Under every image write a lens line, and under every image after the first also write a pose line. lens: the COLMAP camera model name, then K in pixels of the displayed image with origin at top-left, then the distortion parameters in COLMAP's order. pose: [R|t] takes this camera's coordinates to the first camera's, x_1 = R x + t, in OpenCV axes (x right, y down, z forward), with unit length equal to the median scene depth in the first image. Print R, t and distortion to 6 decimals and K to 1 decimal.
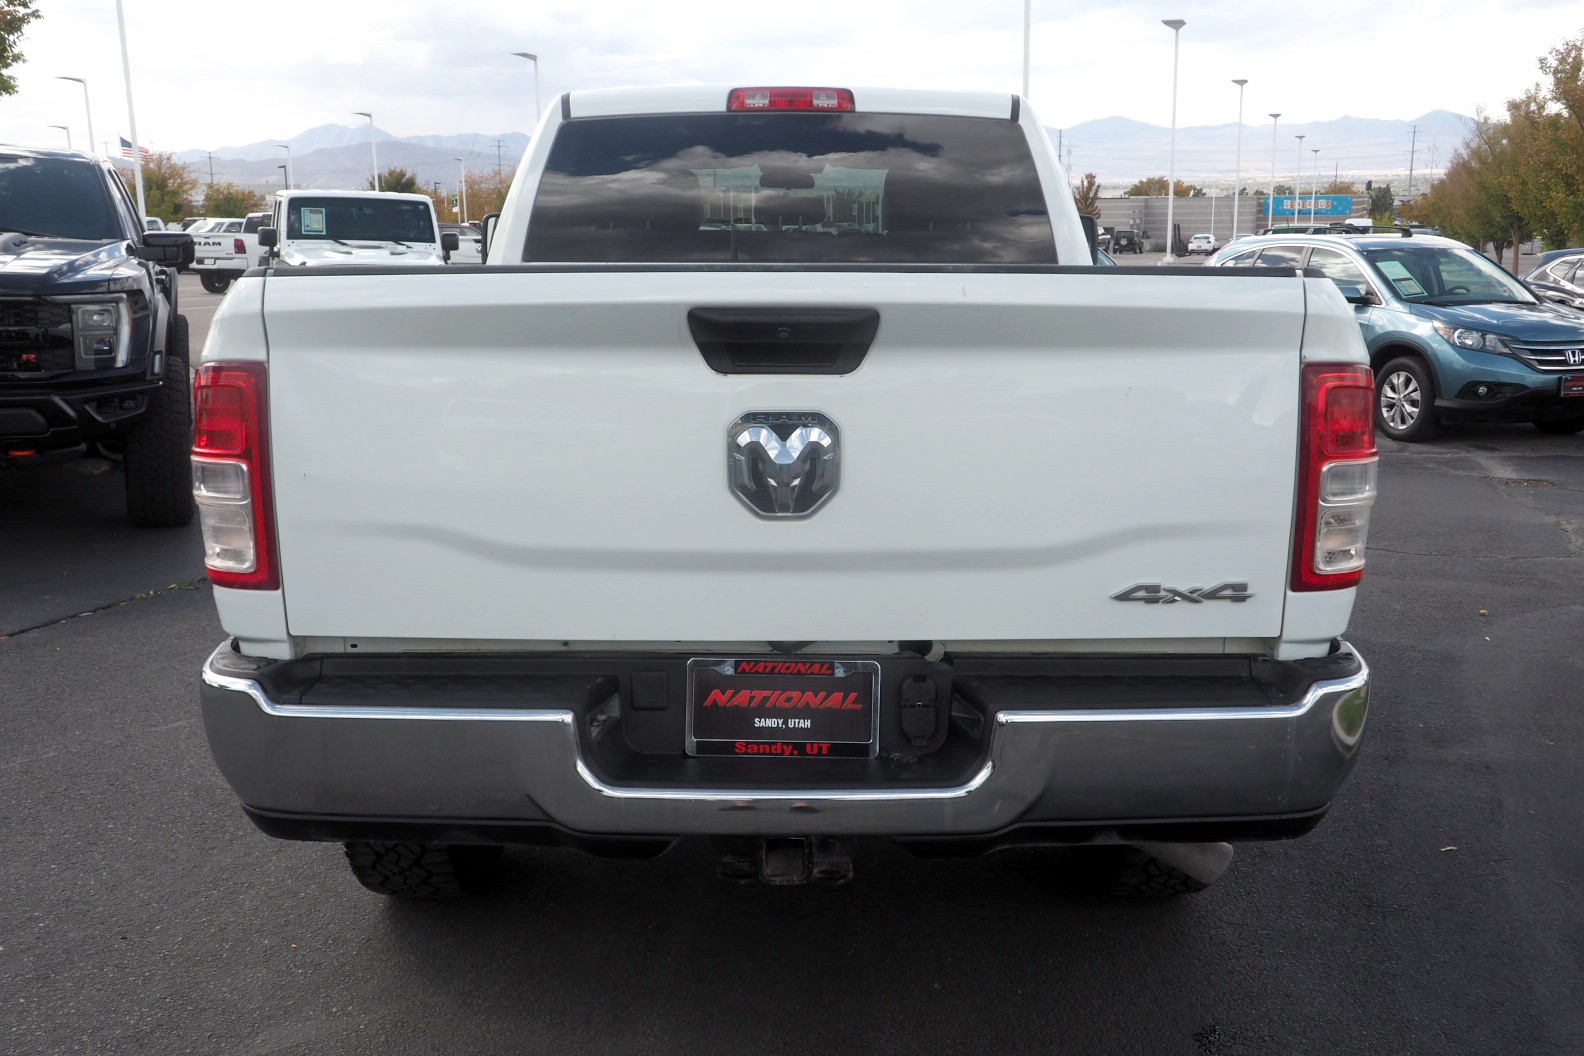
lens RADIAL K [[1355.3, 0, 805.4], [0, 1355.3, 538.1], [0, 0, 1]] dist [0.008320, 0.008578]
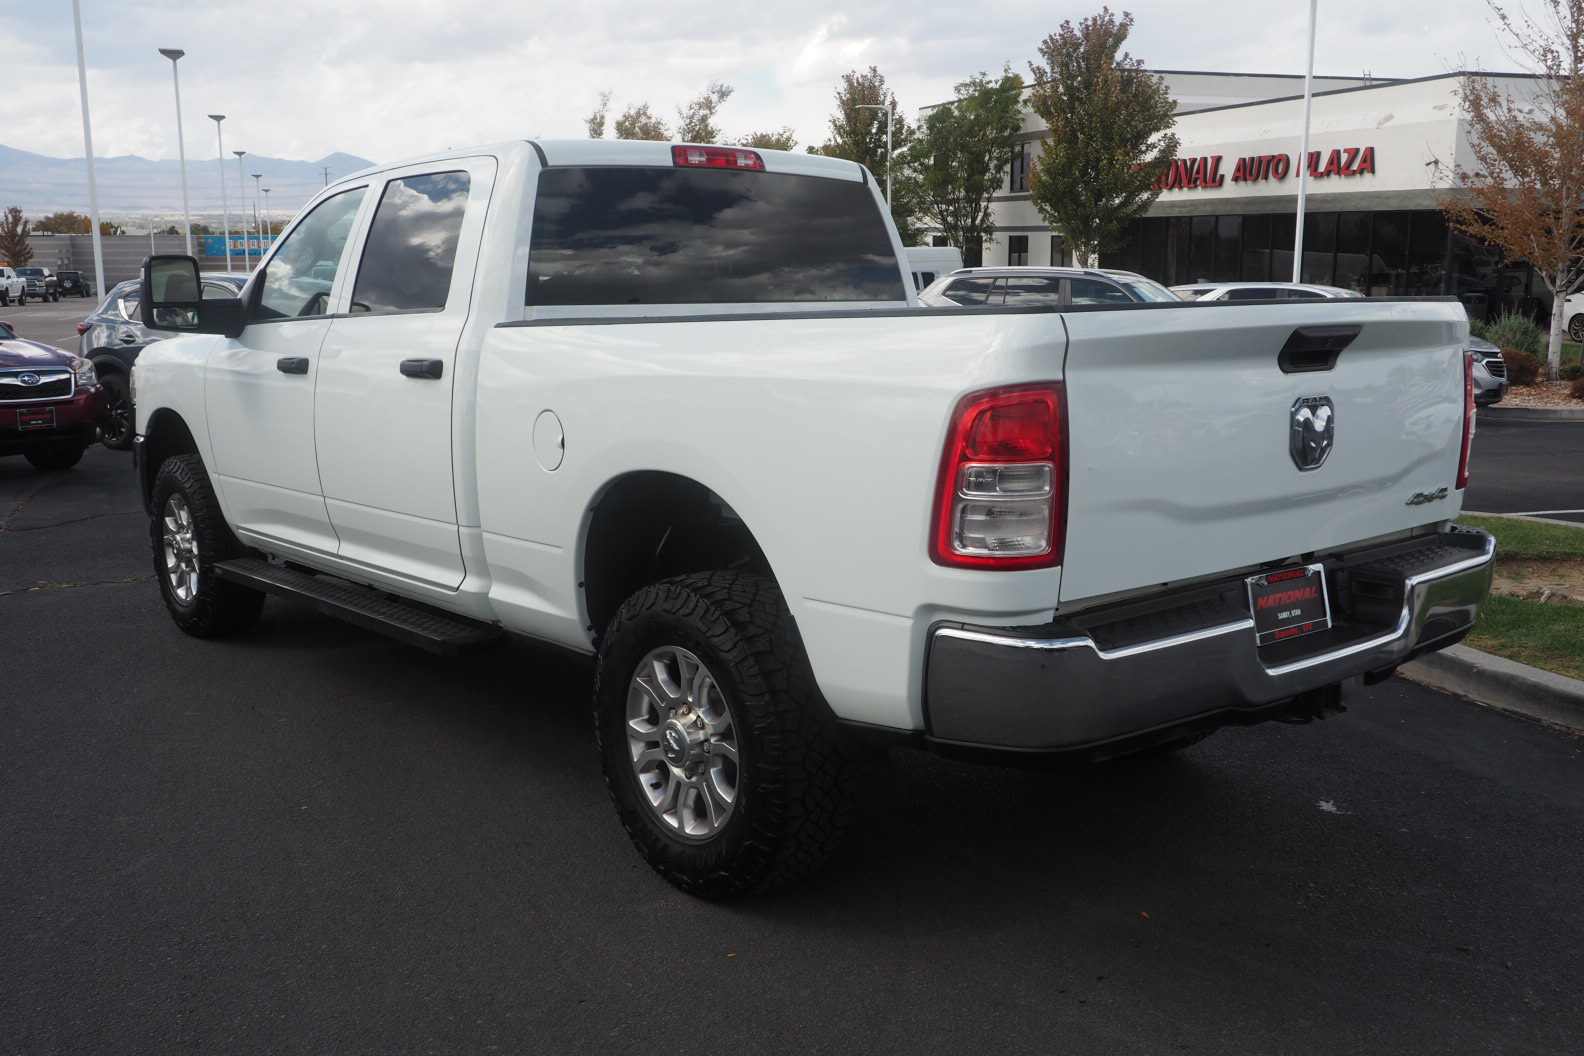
lens RADIAL K [[1410.6, 0, 792.6], [0, 1410.6, 526.5], [0, 0, 1]] dist [-0.015010, 0.002288]
pose [[0.781716, -0.110639, 0.613742, -1.363350], [0.137419, 0.990507, 0.003529, -0.034290], [-0.608306, 0.081582, 0.789499, 0.132994]]
